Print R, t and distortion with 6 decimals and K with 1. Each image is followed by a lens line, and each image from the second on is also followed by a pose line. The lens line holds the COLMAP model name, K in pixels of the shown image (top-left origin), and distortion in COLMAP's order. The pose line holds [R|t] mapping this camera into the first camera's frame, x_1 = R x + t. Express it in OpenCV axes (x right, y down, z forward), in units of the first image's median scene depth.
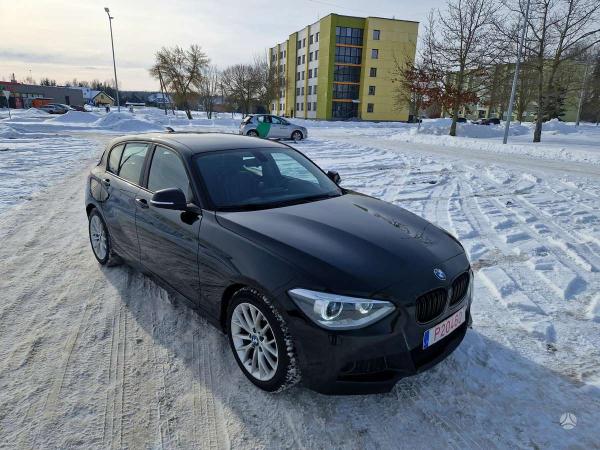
lens RADIAL K [[425.3, 0, 298.4], [0, 425.3, 242.6], [0, 0, 1]] dist [0.060323, -0.046274]
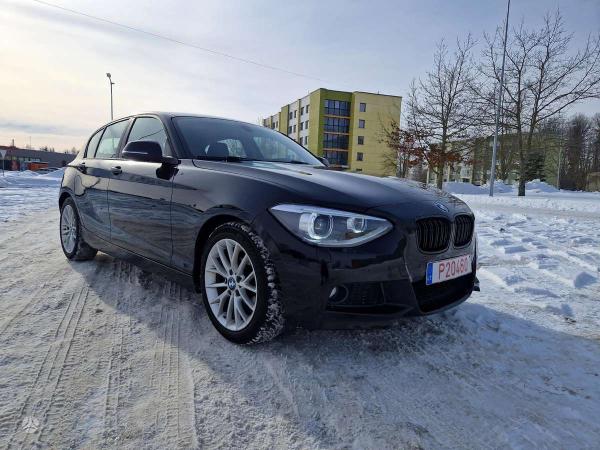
lens RADIAL K [[425.3, 0, 298.4], [0, 425.3, 242.6], [0, 0, 1]] dist [0.060323, -0.046274]
pose [[0.999770, 0.006922, 0.020314, 0.012020], [-0.003112, 0.983318, -0.181867, 0.239297], [-0.021234, 0.181762, 0.983113, 0.110187]]
